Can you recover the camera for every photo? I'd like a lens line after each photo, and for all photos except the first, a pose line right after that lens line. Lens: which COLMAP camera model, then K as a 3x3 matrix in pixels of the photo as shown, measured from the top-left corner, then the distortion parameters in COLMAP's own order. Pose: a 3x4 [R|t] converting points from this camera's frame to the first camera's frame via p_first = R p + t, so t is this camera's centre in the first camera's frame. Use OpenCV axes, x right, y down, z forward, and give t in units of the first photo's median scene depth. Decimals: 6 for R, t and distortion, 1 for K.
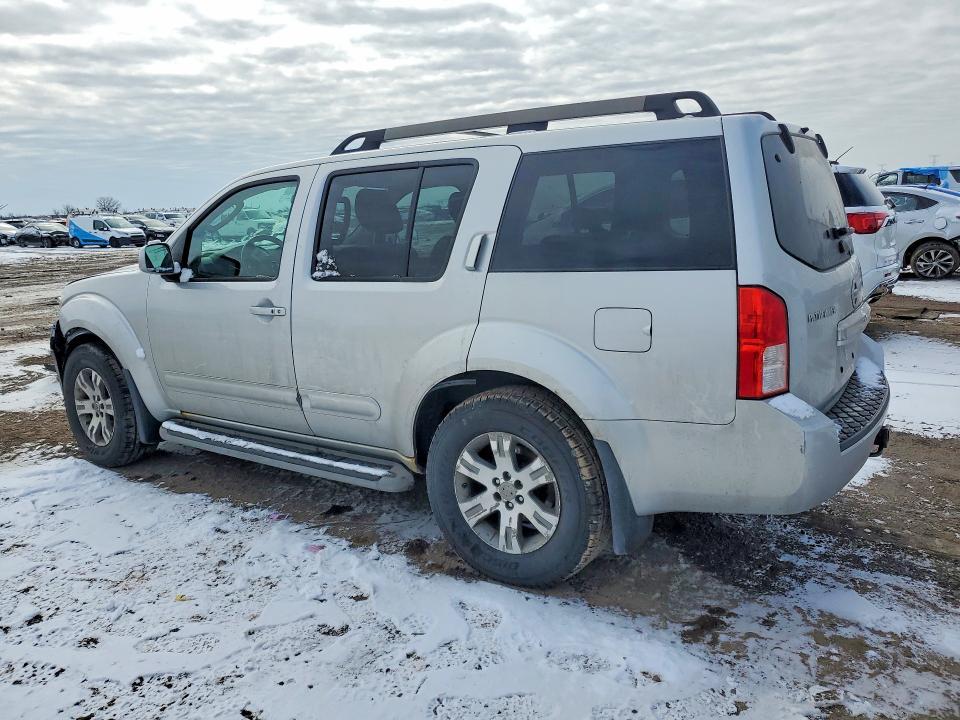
lens RADIAL K [[758.9, 0, 486.6], [0, 758.9, 371.9], [0, 0, 1]] dist [0.037149, 0.005160]
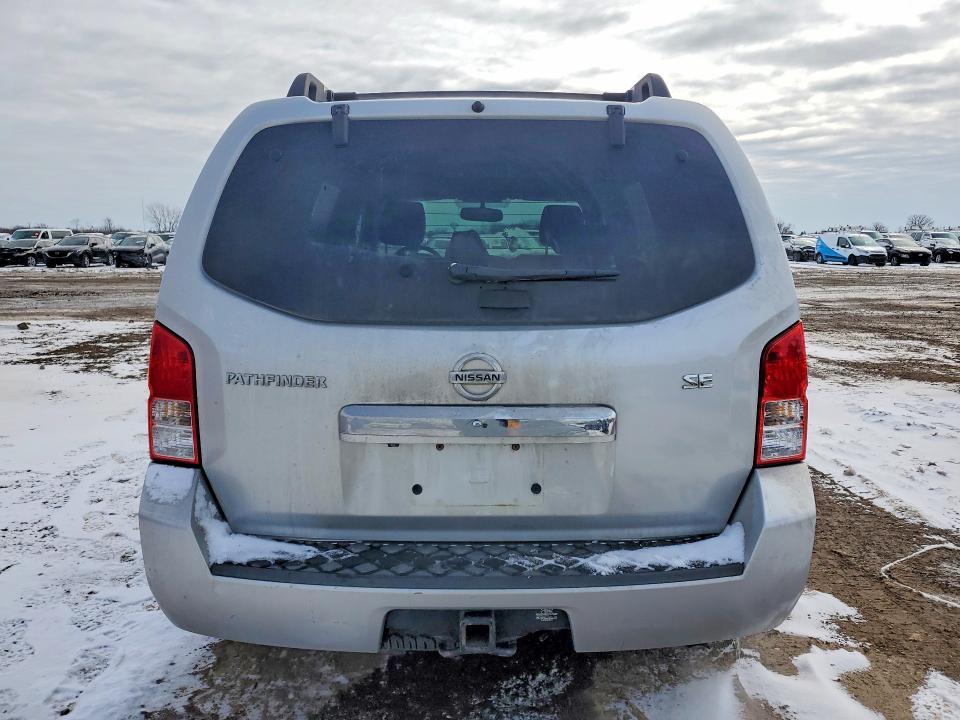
lens RADIAL K [[758.9, 0, 486.6], [0, 758.9, 371.9], [0, 0, 1]] dist [0.037149, 0.005160]
pose [[0.544867, 0.188692, -0.817016, 0.094164], [-0.206273, 0.974573, 0.087517, -0.016113], [0.812756, 0.120843, 0.569934, 0.063473]]
